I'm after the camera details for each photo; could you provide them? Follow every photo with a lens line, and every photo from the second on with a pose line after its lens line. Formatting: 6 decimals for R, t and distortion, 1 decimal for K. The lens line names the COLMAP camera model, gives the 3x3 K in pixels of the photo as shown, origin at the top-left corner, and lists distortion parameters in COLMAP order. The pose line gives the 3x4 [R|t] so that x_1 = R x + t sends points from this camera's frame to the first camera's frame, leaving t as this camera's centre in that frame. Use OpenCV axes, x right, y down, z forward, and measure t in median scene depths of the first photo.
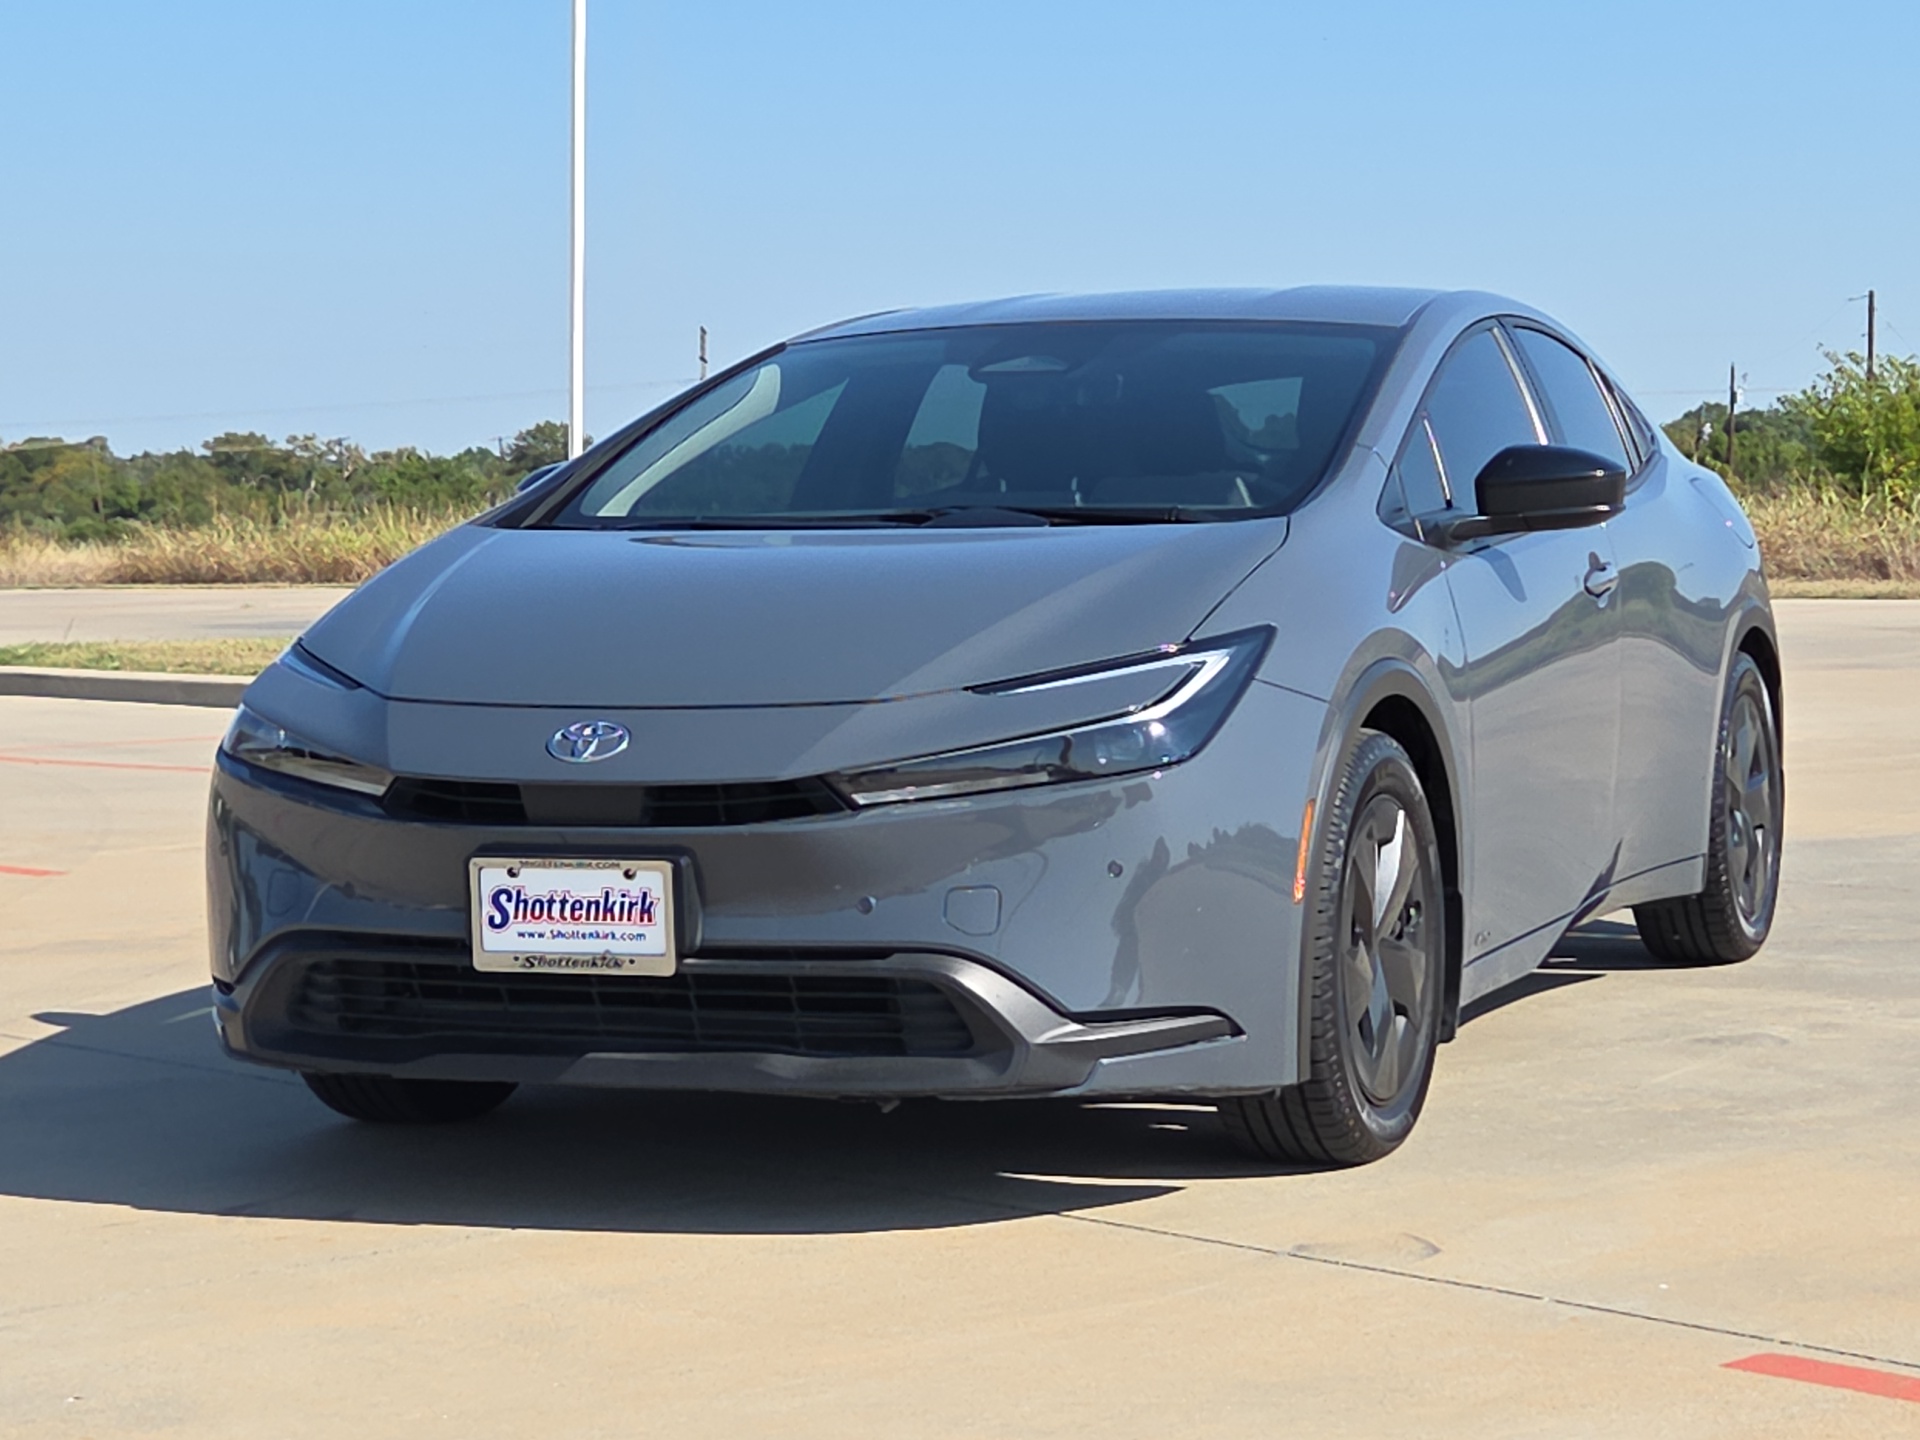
lens RADIAL K [[3527.6, 0, 963.2], [0, 3527.6, 717.3], [0, 0, 1]] dist [-0.231835, 0.000000]
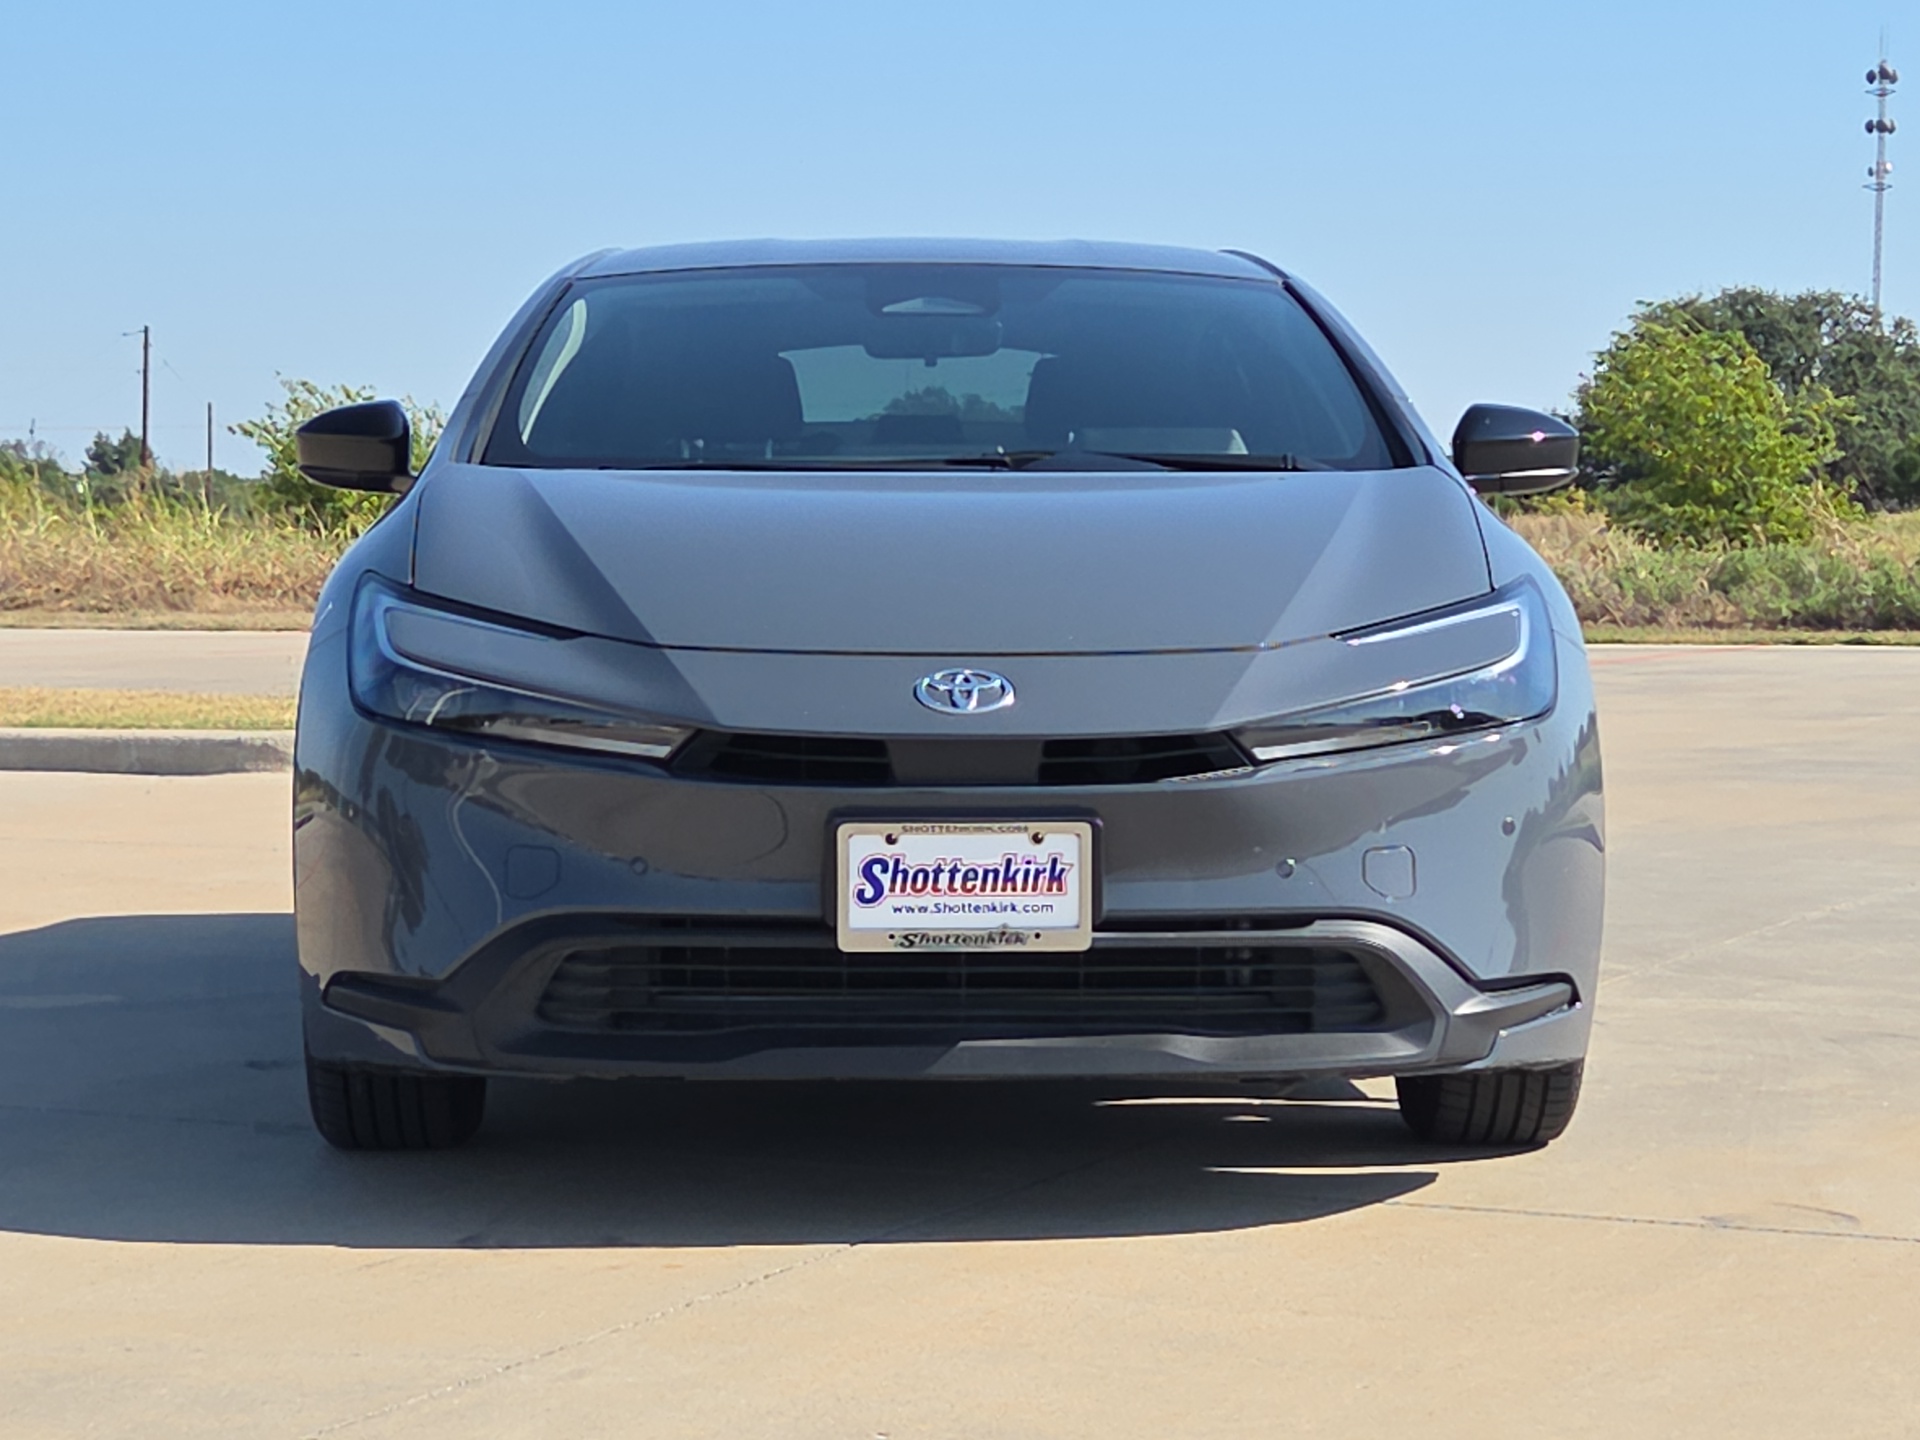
lens RADIAL K [[3684.4, 0, 956.0], [0, 3684.4, 727.5], [0, 0, 1]] dist [-0.149584, 0.000000]
pose [[0.952765, -0.002593, 0.303698, -0.394975], [0.003176, 0.999994, -0.001426, 0.017508], [-0.303693, 0.002323, 0.952767, 0.112466]]
